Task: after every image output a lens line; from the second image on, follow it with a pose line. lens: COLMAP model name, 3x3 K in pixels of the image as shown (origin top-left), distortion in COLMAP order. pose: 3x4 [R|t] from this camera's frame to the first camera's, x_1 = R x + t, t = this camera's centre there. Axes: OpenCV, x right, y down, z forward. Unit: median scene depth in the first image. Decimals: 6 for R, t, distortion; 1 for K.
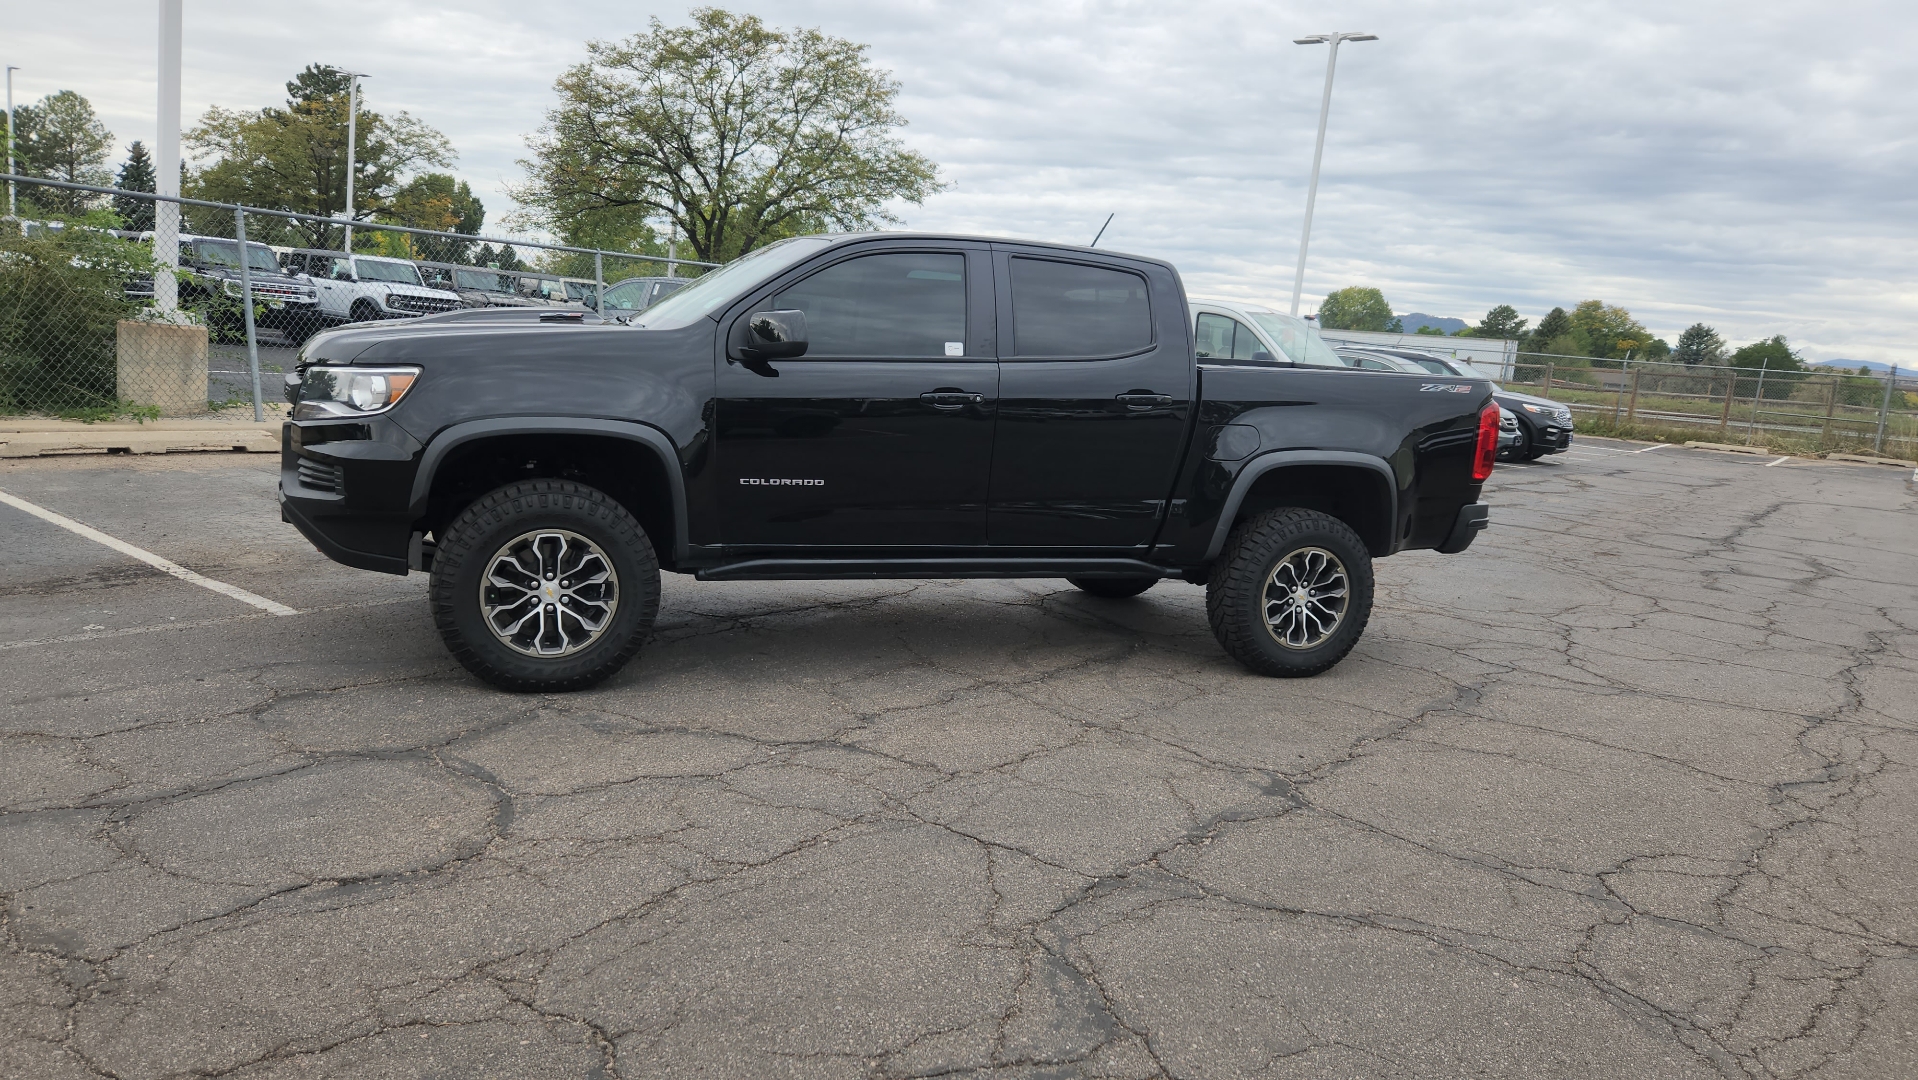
lens RADIAL K [[1282.4, 0, 946.1], [0, 1282.4, 540.5], [0, 0, 1]] dist [0.068826, -0.053546]
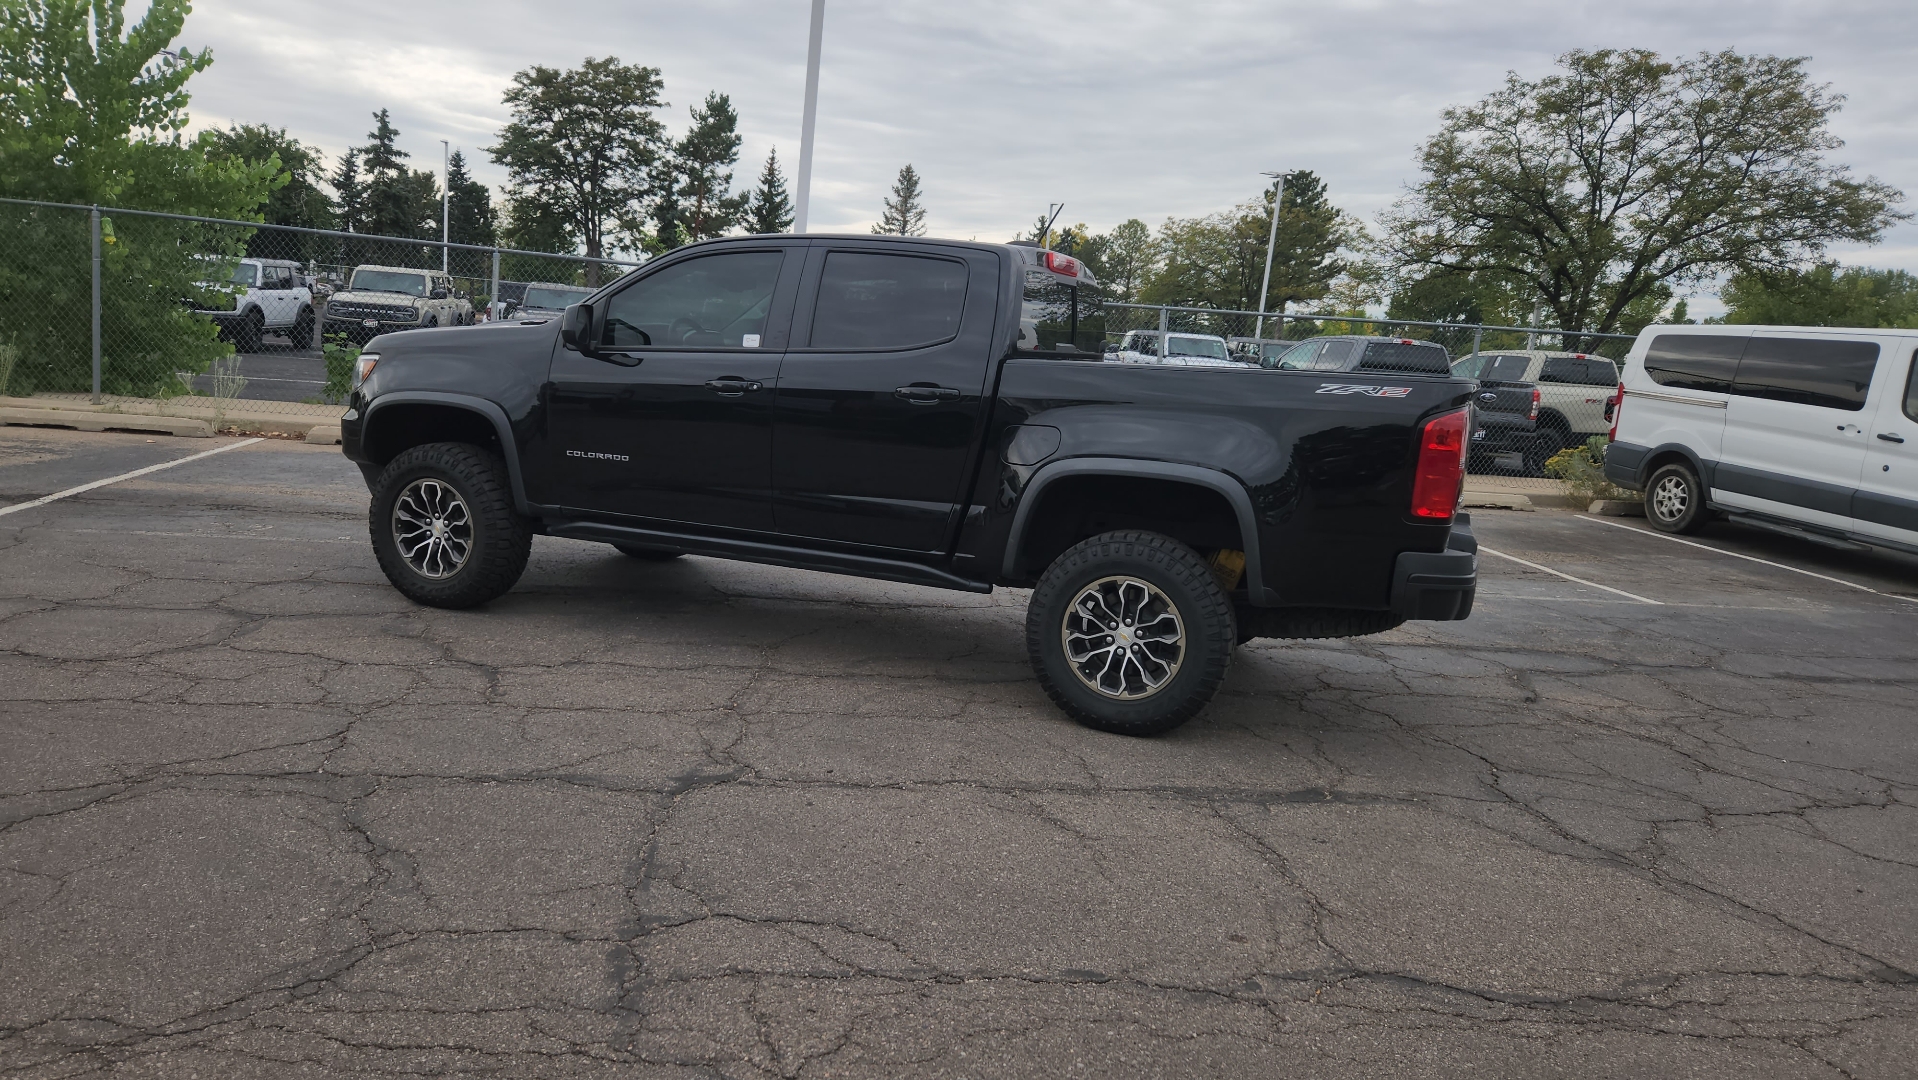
lens RADIAL K [[1282.4, 0, 932.9], [0, 1282.4, 549.4], [0, 0, 1]] dist [0.068826, -0.053546]
pose [[0.729921, 0.080951, -0.678722, 0.839818], [-0.121320, 0.992540, -0.012091, 0.014663], [0.672679, 0.091168, 0.734296, 0.344859]]
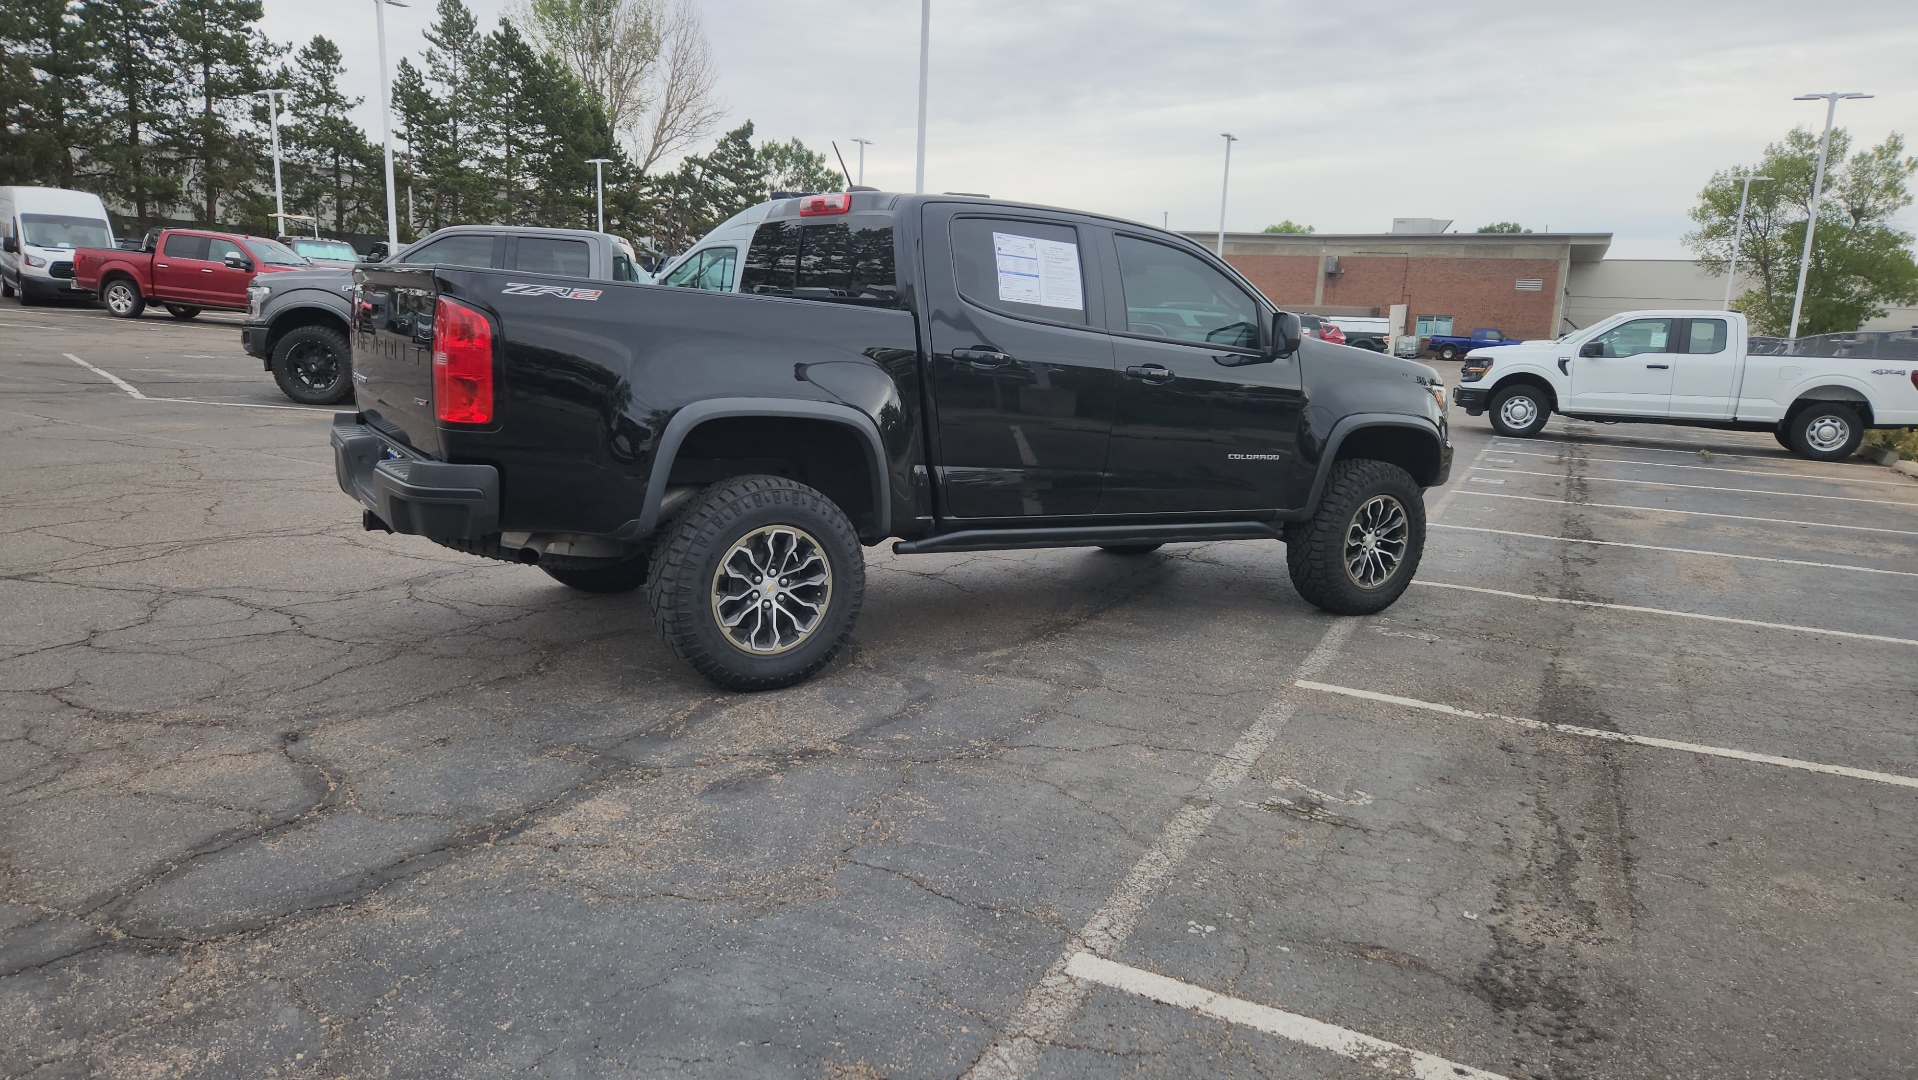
lens RADIAL K [[1278.1, 0, 931.9], [0, 1278.1, 547.9], [0, 0, 1]] dist [0.067450, -0.053809]
pose [[-0.969819, -0.103077, -0.220965, 0.271848], [-0.170481, 0.934569, 0.312278, -0.334809], [0.174319, 0.340524, -0.923935, 2.284500]]
